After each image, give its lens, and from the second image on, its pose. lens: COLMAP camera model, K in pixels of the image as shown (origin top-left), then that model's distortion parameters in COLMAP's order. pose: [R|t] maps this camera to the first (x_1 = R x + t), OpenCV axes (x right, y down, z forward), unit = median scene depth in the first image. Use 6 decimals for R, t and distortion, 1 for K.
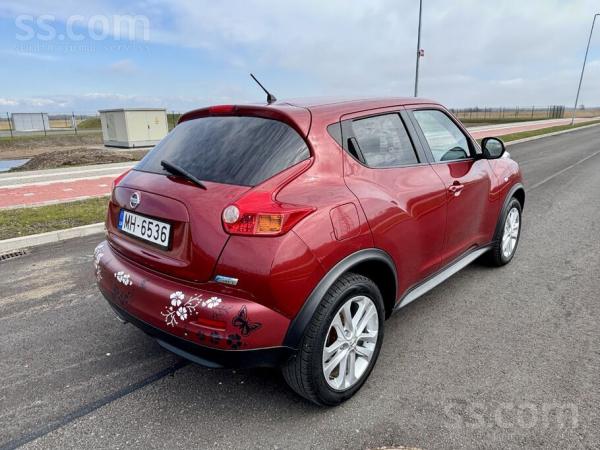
lens RADIAL K [[389.6, 0, 300.0], [0, 389.6, 225.0], [0, 0, 1]] dist [0.002923, 0.000366]
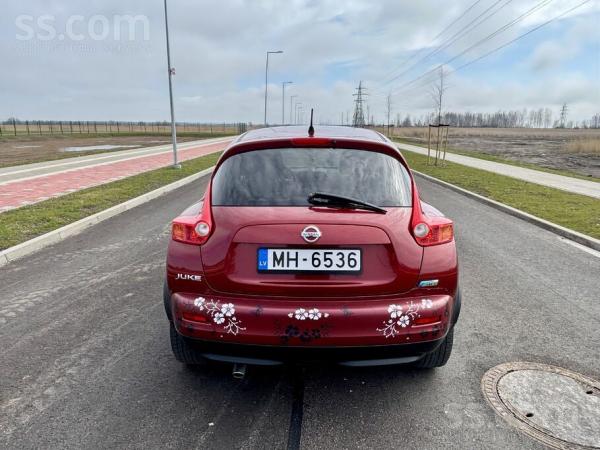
lens RADIAL K [[389.6, 0, 300.0], [0, 389.6, 225.0], [0, 0, 1]] dist [0.002923, 0.000366]
pose [[0.763823, -0.133494, 0.631470, -1.123679], [0.154166, 0.987792, 0.022343, -0.117940], [-0.626744, 0.080285, 0.775078, 0.250824]]
